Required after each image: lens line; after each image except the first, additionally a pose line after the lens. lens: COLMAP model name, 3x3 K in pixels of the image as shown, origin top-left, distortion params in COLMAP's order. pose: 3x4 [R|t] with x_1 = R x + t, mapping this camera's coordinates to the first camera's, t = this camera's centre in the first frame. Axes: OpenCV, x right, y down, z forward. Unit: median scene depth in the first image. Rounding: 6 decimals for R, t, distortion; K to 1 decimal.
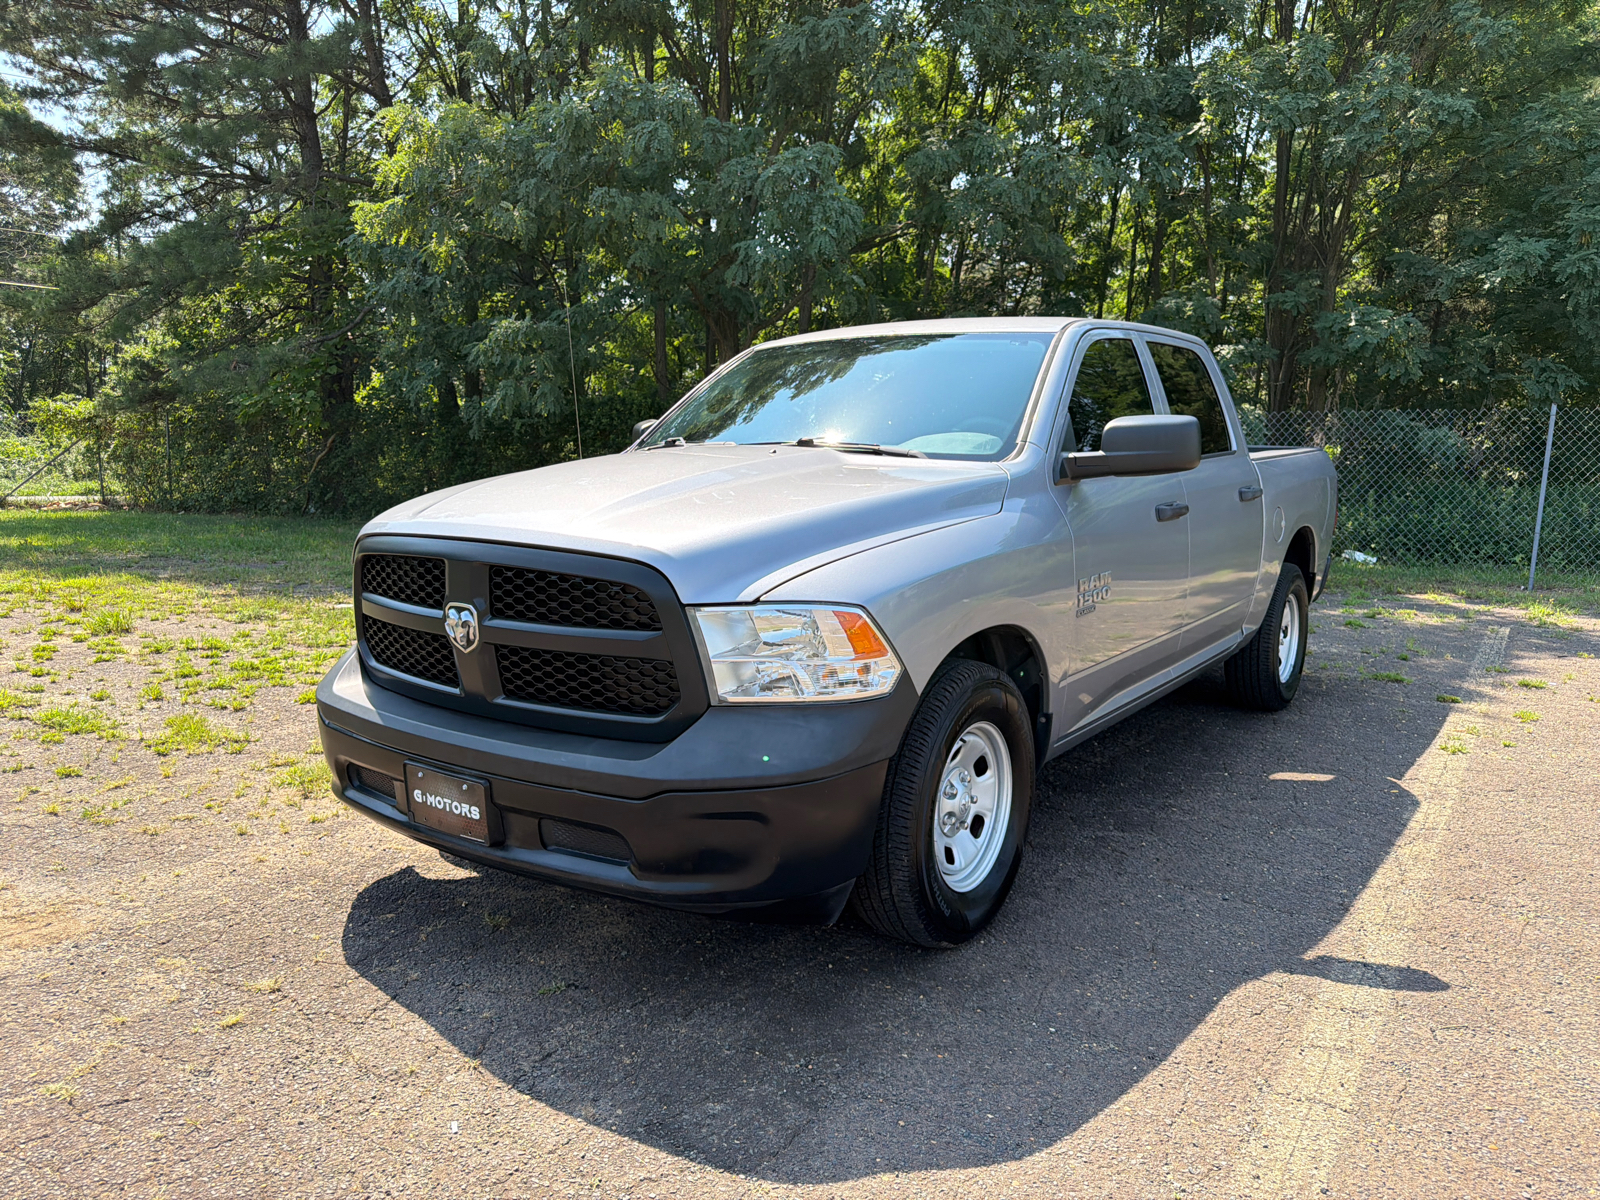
lens RADIAL K [[1138.4, 0, 798.4], [0, 1138.4, 603.7], [0, 0, 1]] dist [0.043982, -0.058562]
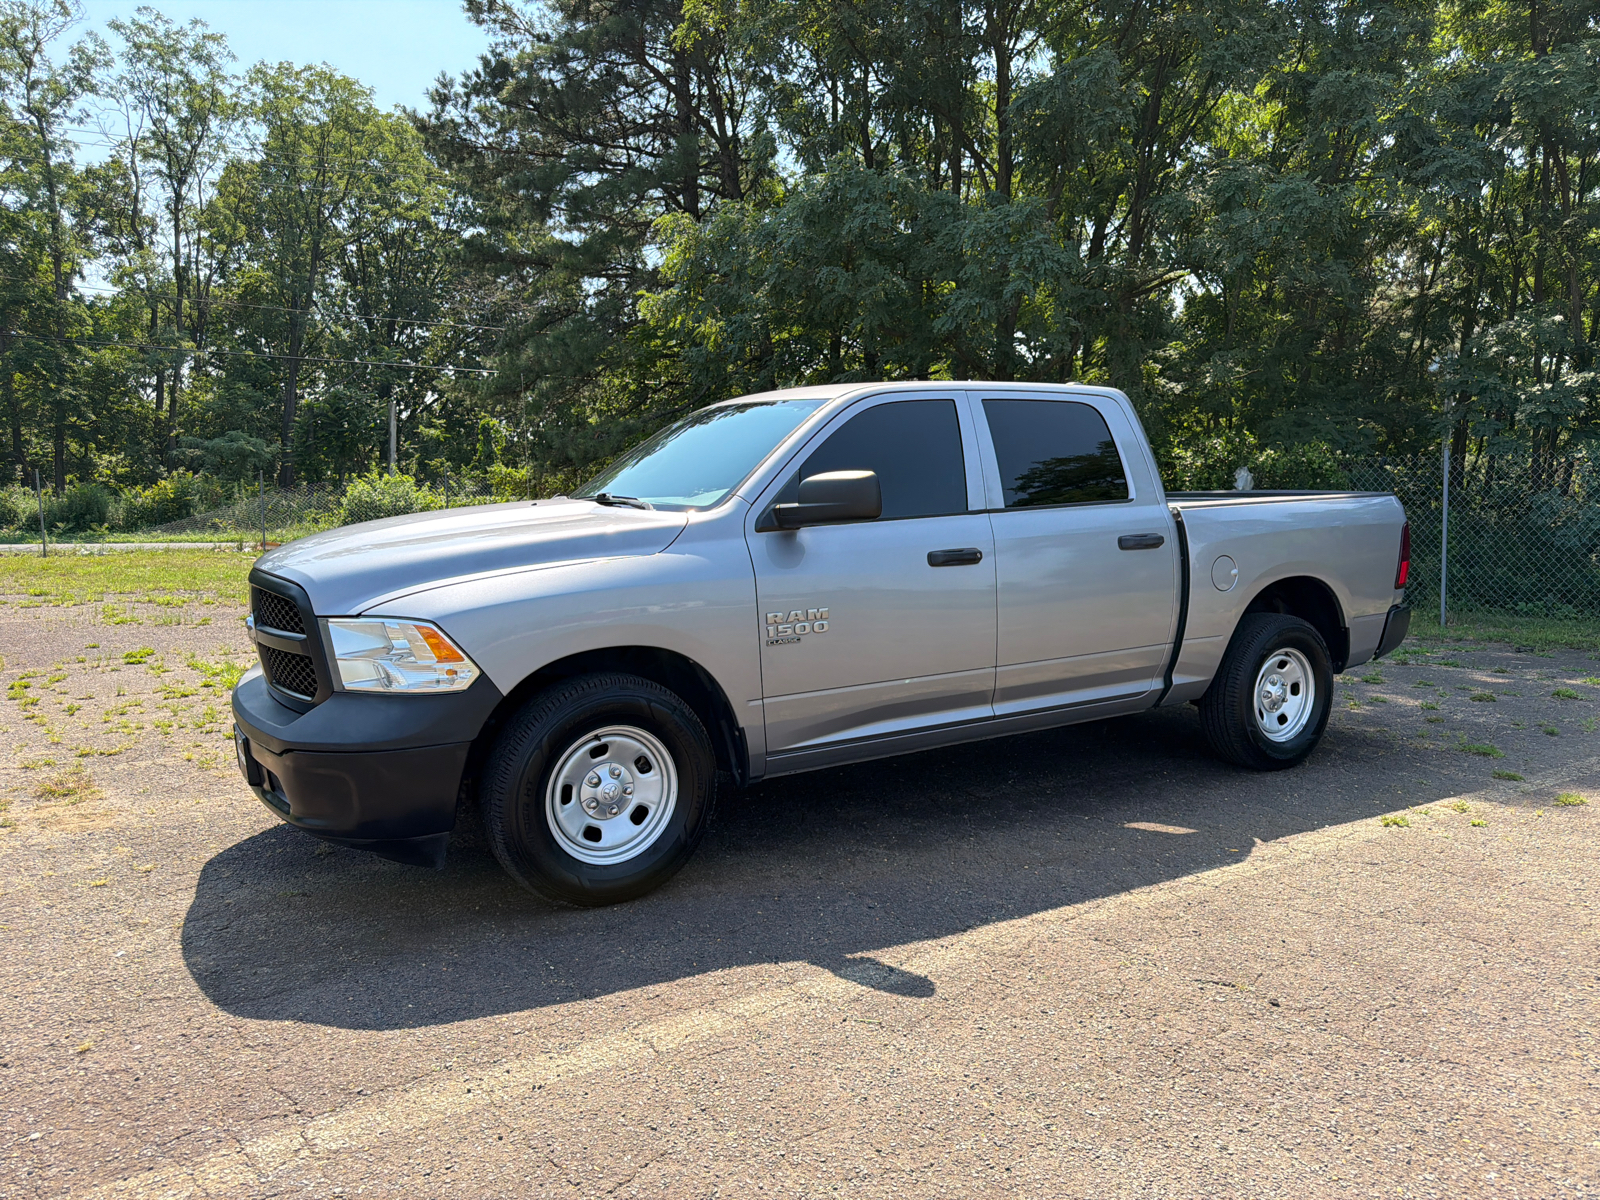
lens RADIAL K [[1138.4, 0, 798.4], [0, 1138.4, 603.7], [0, 0, 1]] dist [0.043982, -0.058562]
pose [[0.922808, 0.025280, -0.384429, 0.821701], [-0.041960, 0.998504, -0.035063, 0.008780], [0.382968, 0.048487, 0.922488, -0.054554]]
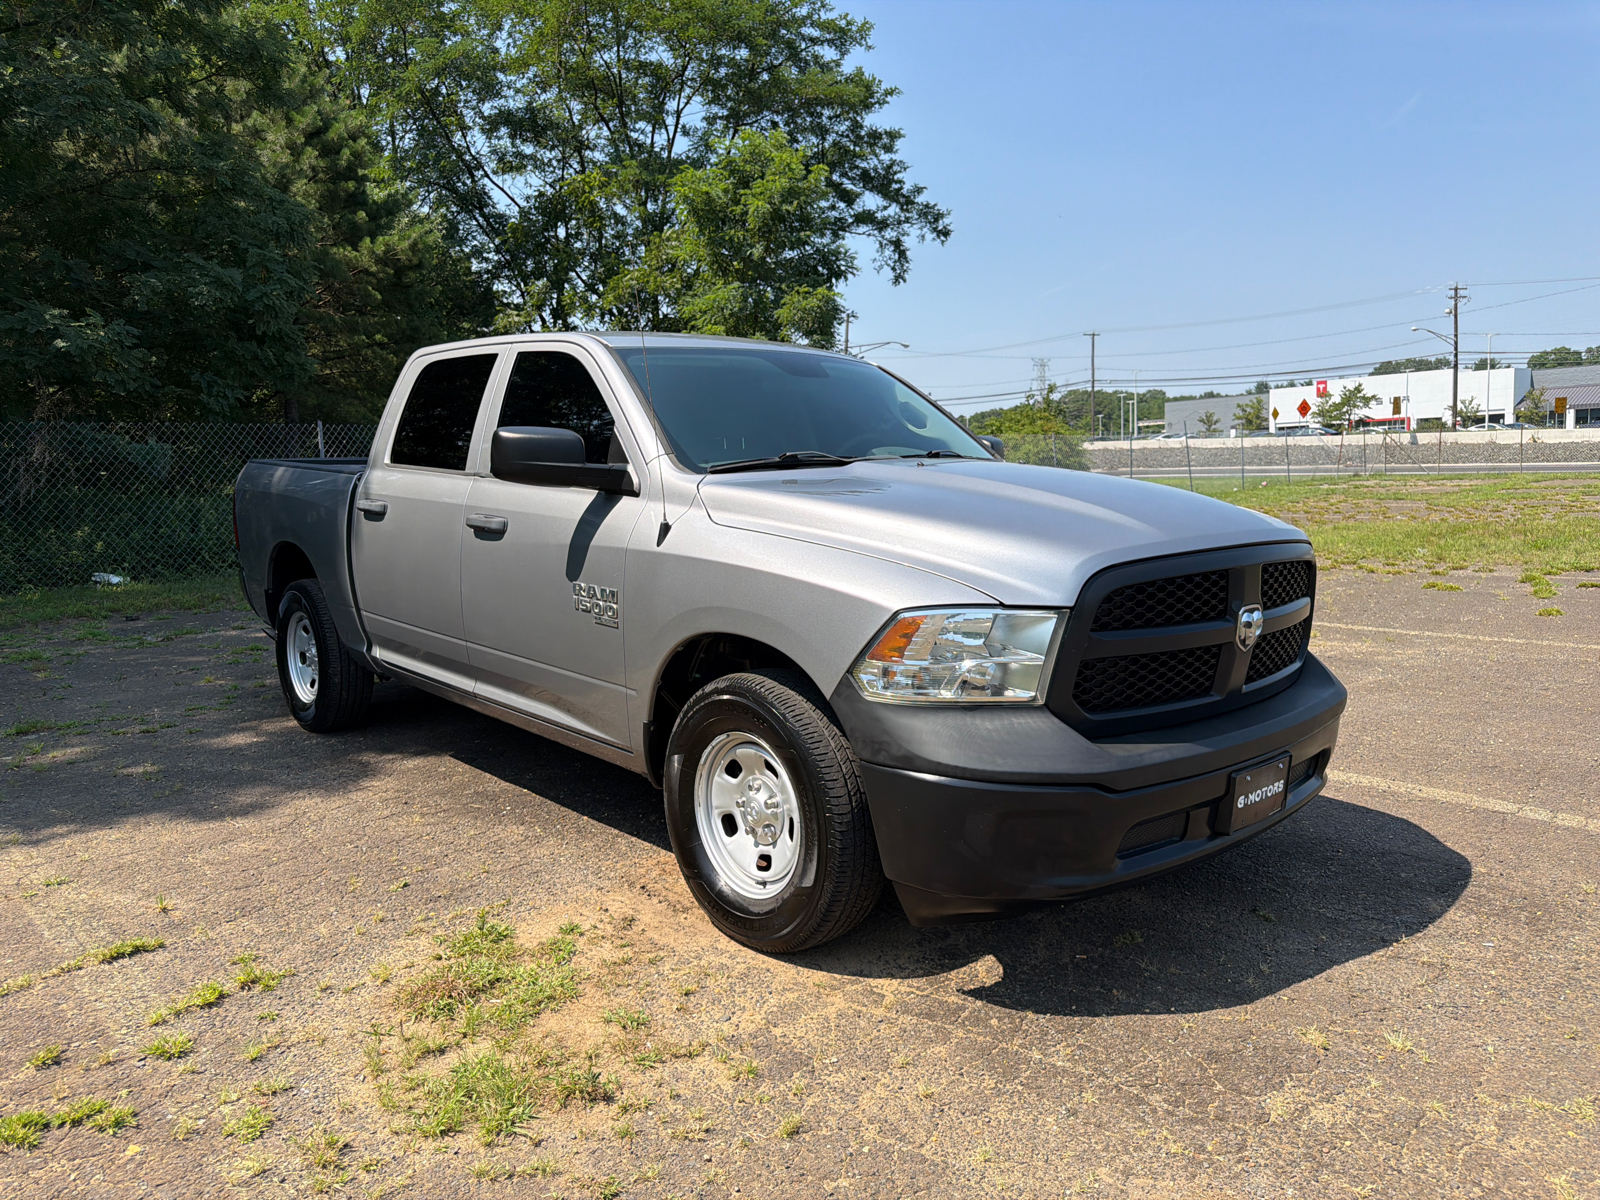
lens RADIAL K [[1144.7, 0, 799.2], [0, 1144.7, 596.7], [0, 0, 1]] dist [0.031370, -0.040412]
pose [[0.206275, -0.131492, 0.969619, -1.323740], [0.145647, 0.984017, 0.102460, -0.167186], [-0.967594, 0.120087, 0.222130, 1.082505]]
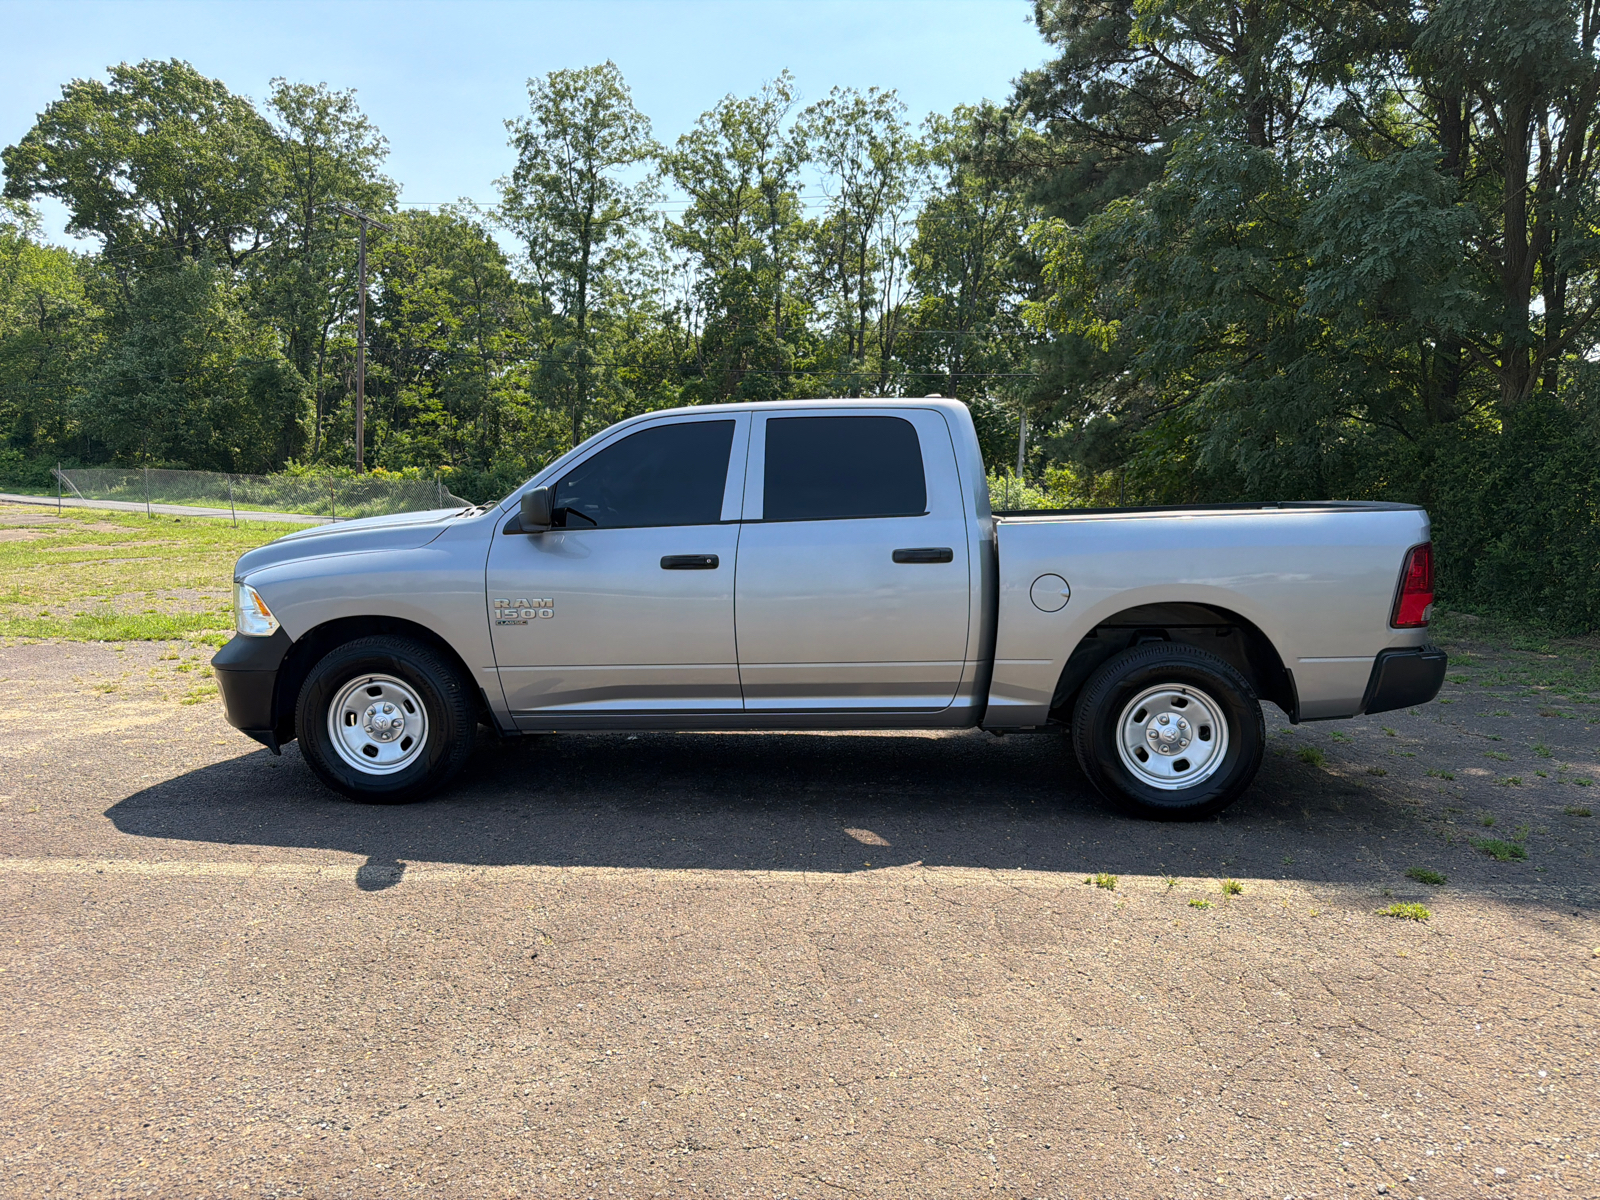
lens RADIAL K [[1144.7, 0, 799.2], [0, 1144.7, 596.7], [0, 0, 1]] dist [0.031370, -0.040412]
pose [[0.530819, 0.068070, -0.844747, 1.931789], [-0.114204, 0.993423, 0.008287, -0.092896], [0.839755, 0.092075, 0.535101, 0.623961]]
